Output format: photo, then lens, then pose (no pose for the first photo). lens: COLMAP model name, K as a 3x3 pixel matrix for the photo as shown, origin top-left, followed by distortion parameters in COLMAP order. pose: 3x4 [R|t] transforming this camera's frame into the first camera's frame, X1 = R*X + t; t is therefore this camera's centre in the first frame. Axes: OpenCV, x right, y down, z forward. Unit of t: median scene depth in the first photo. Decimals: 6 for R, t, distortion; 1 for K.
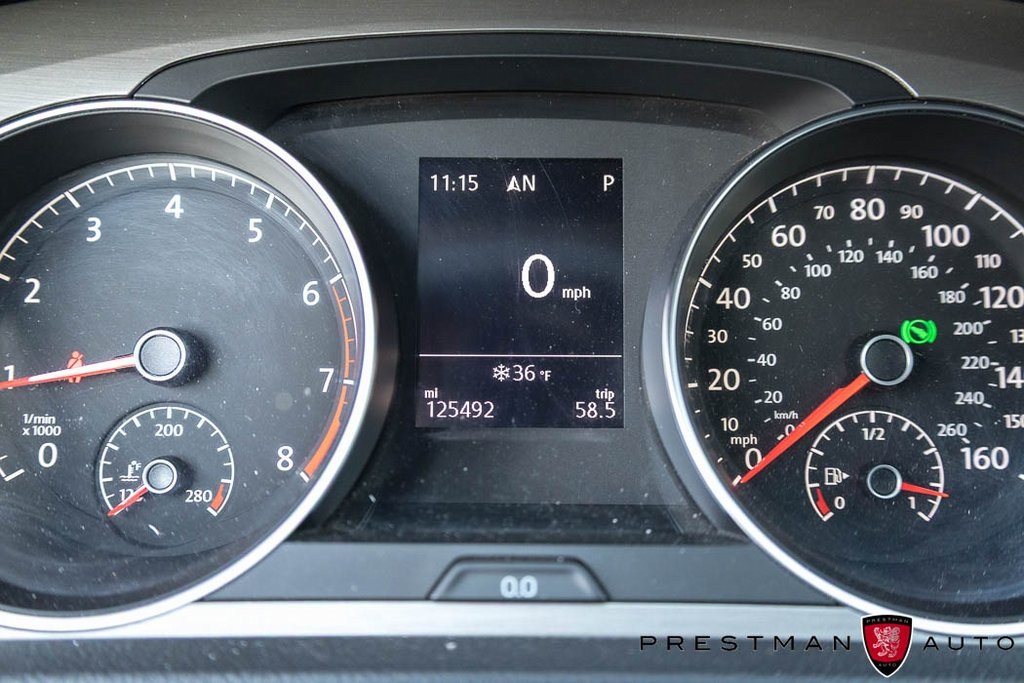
lens RADIAL K [[1019.4, 0, 514.2], [0, 1019.4, 349.0], [0, 0, 1]] dist [0.044203, 0.000000]
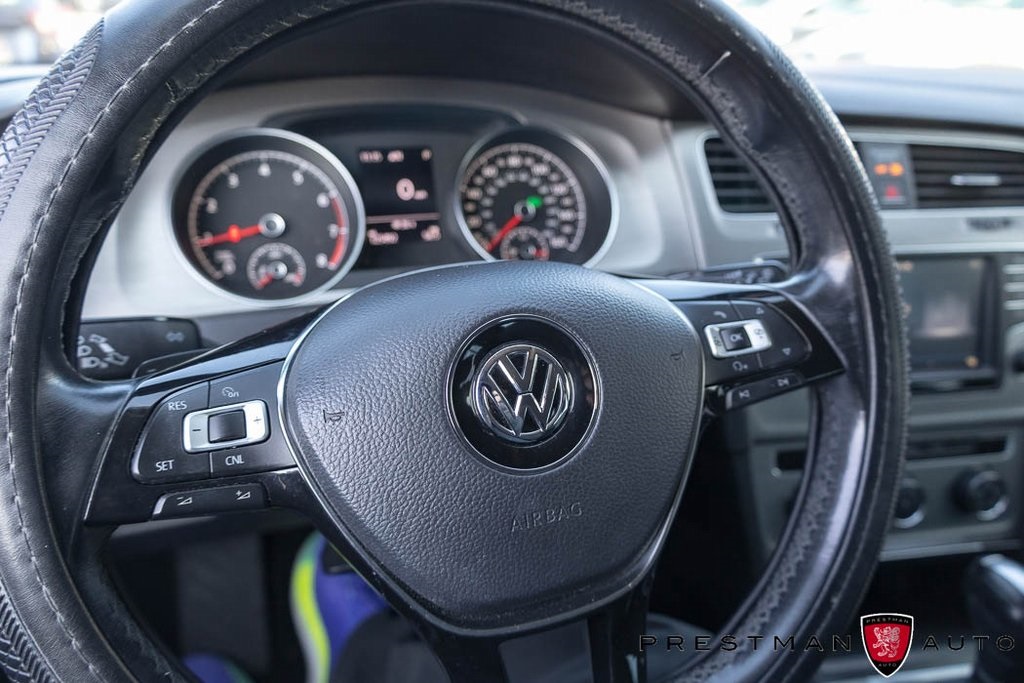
lens RADIAL K [[671.9, 0, 515.2], [0, 671.9, 342.2], [0, 0, 1]] dist [-0.001889, 0.014426]
pose [[0.949619, -0.114495, 0.291745, -0.276600], [0.089415, 0.991167, 0.097938, 0.190490], [-0.300382, -0.066918, 0.951469, -0.871993]]
